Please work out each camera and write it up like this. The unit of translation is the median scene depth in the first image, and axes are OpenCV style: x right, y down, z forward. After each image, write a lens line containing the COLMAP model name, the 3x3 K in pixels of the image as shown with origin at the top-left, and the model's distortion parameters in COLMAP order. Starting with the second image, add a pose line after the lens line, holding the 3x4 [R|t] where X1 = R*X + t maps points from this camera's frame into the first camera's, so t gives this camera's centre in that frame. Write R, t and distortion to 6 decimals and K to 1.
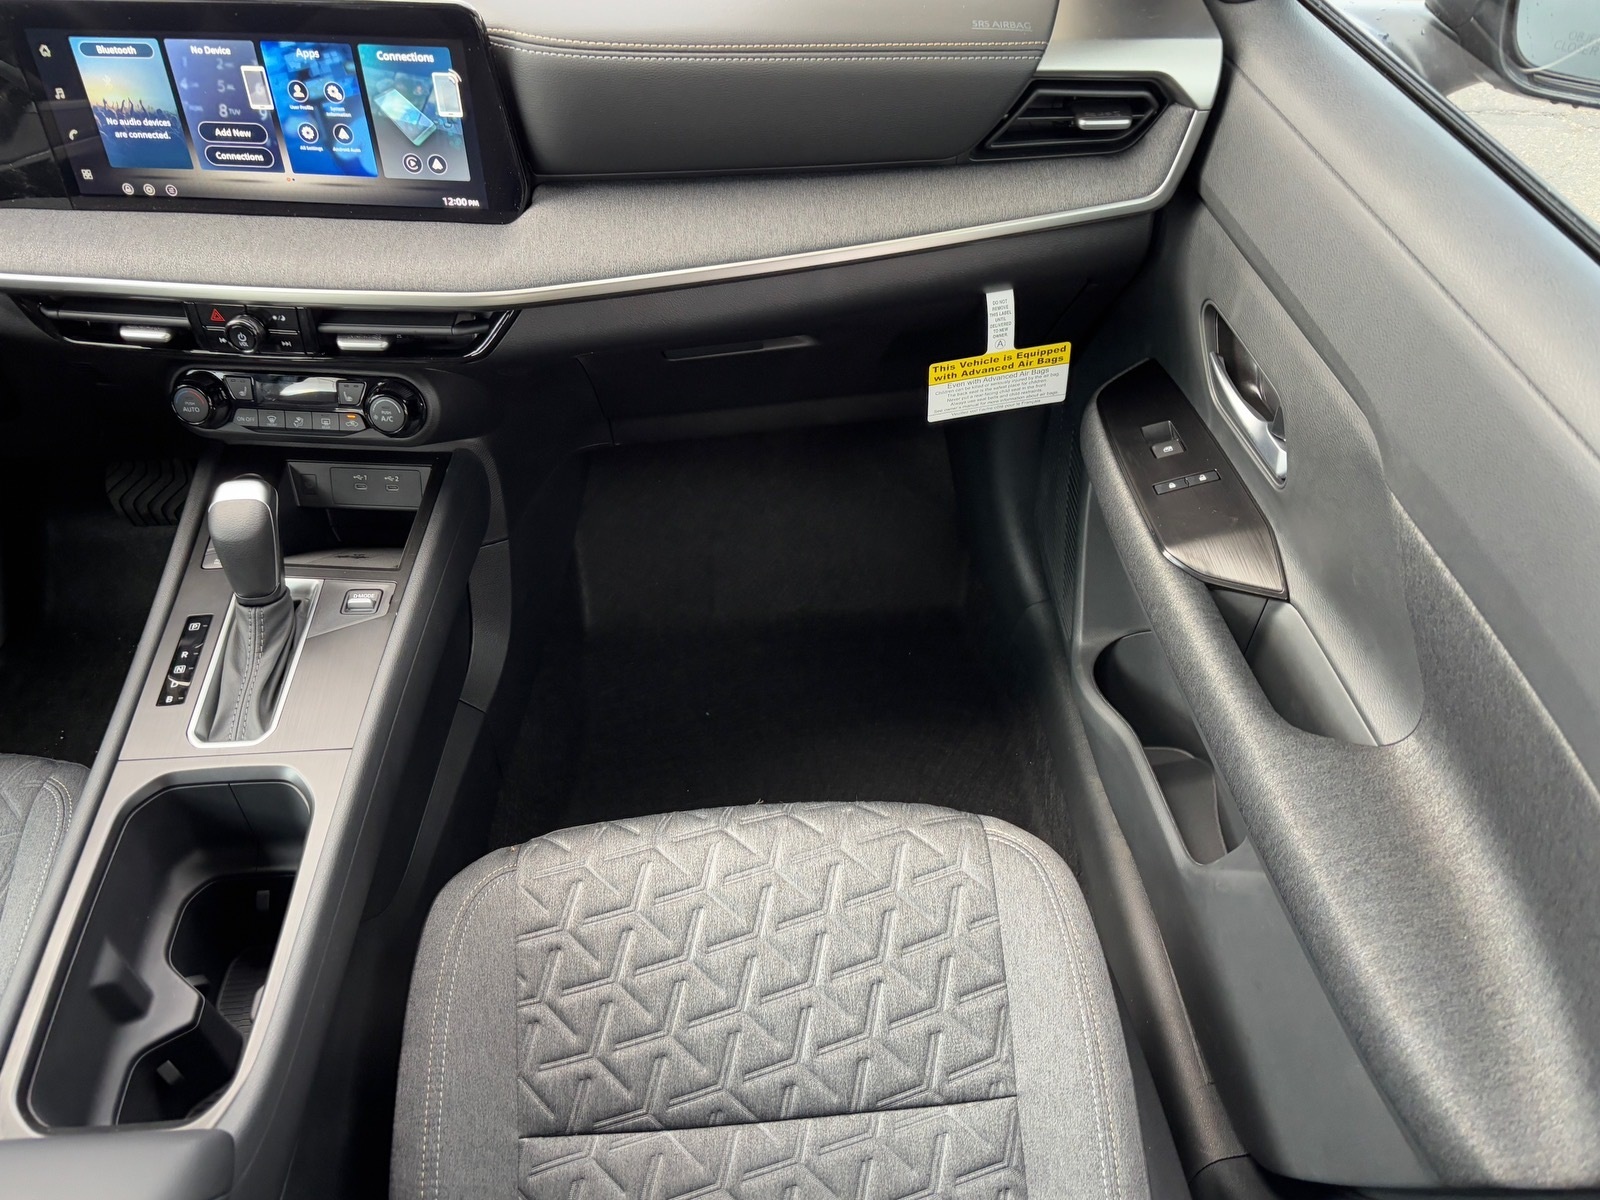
lens RADIAL K [[1257.1, 0, 796.1], [0, 1257.1, 616.4], [0, 0, 1]] dist [0.029699, -0.027418]
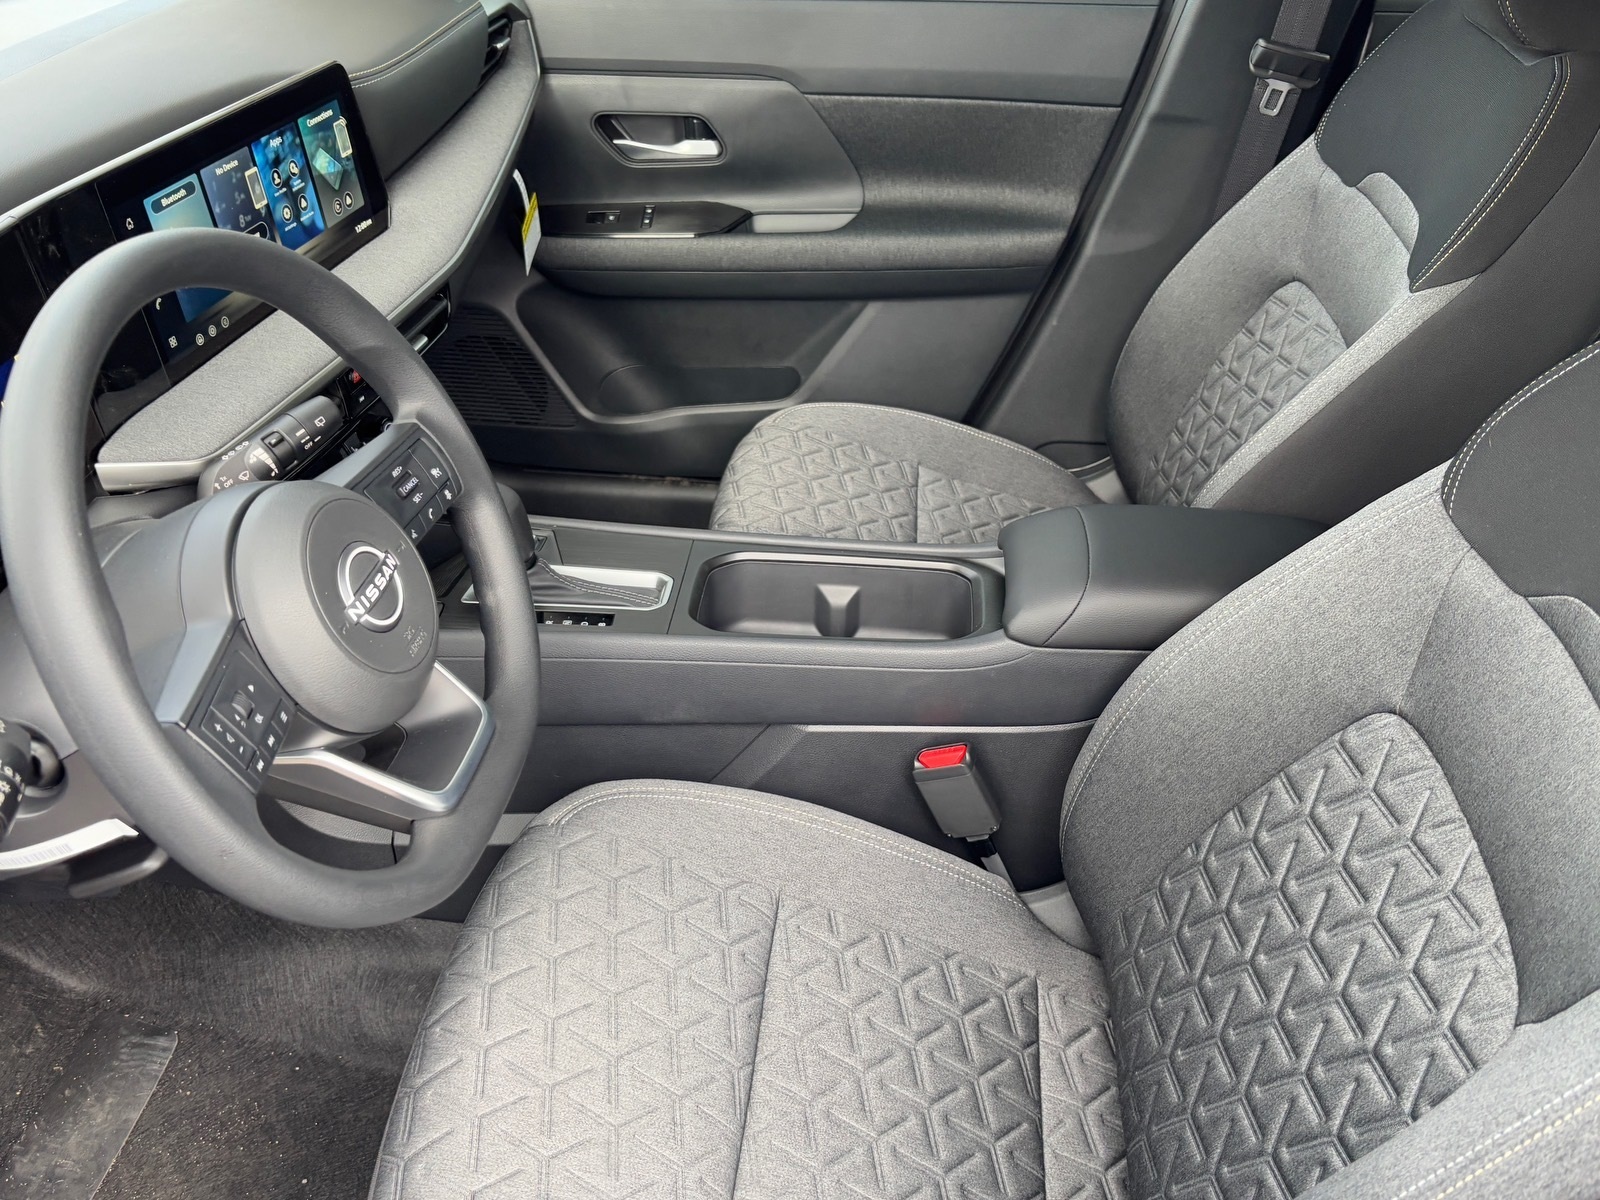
lens RADIAL K [[1396.5, 0, 788.6], [0, 1396.5, 608.4], [0, 0, 1]] dist [0.044449, -0.055489]
pose [[0.166289, -0.563069, 0.809506, -1.526432], [0.688391, 0.654071, 0.313543, -0.233953], [-0.706021, 0.505118, 0.496377, 0.231430]]
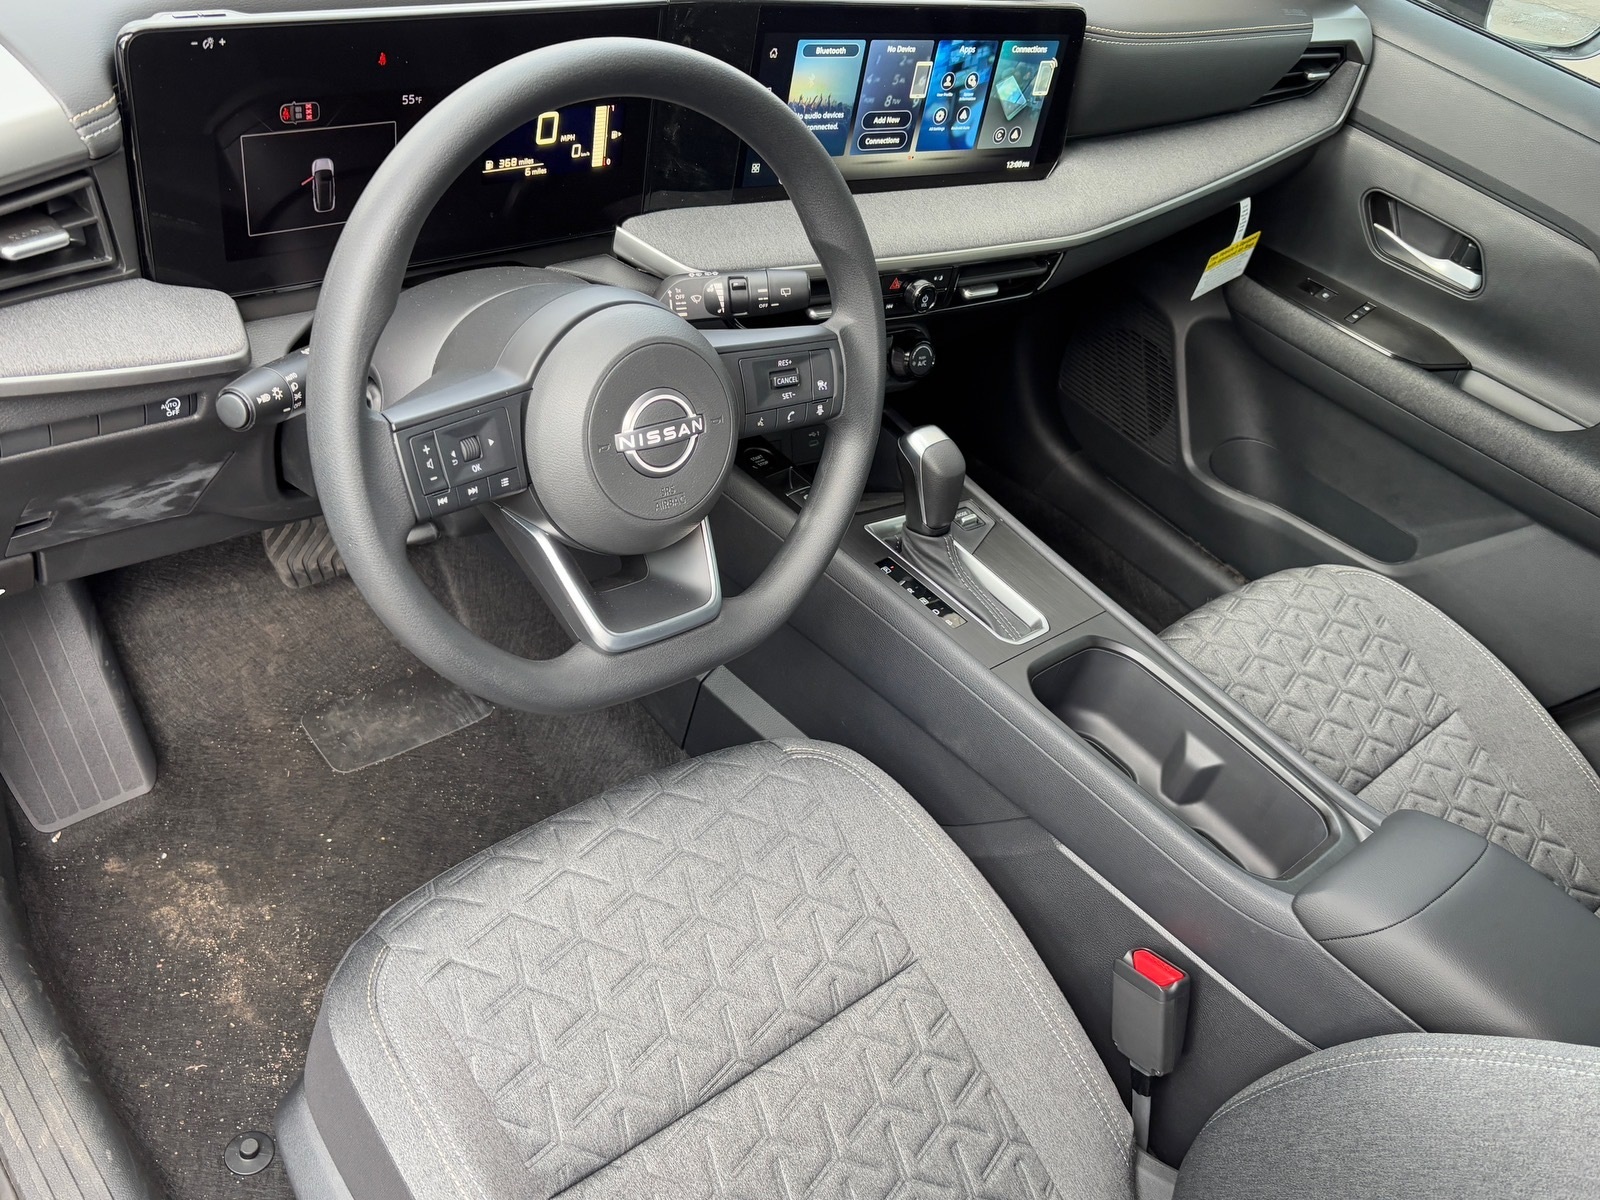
lens RADIAL K [[1396.5, 0, 796.3], [0, 1396.5, 608.2], [0, 0, 1]] dist [0.044449, -0.055489]
pose [[0.774907, -0.261009, 0.575668, -1.339095], [0.253235, 0.962670, 0.095597, -0.103492], [-0.579130, 0.071701, 0.812076, 0.063104]]
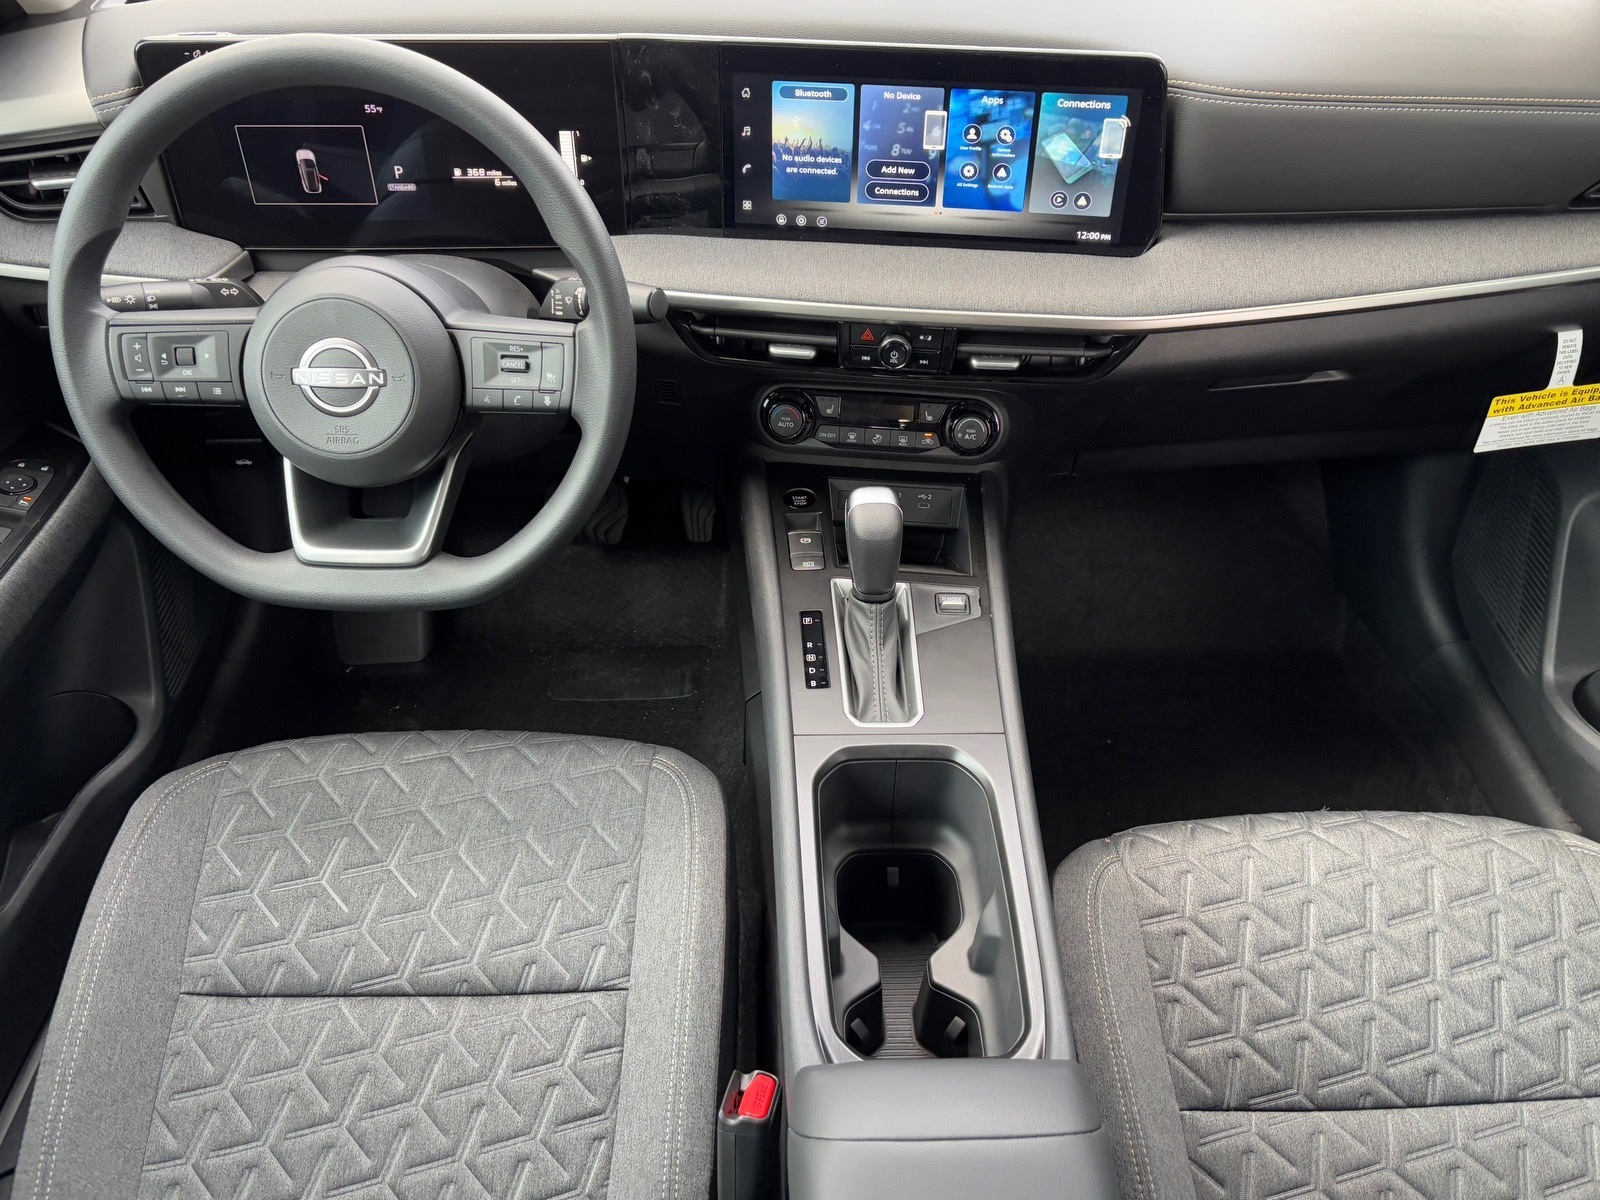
lens RADIAL K [[1257.1, 0, 798.6], [0, 1257.1, 615.2], [0, 0, 1]] dist [0.029699, -0.027418]
pose [[0.999040, 0.031946, -0.029985, -0.485437], [-0.033629, 0.997783, -0.057433, 0.069610], [0.028084, 0.058386, 0.997899, -0.074245]]
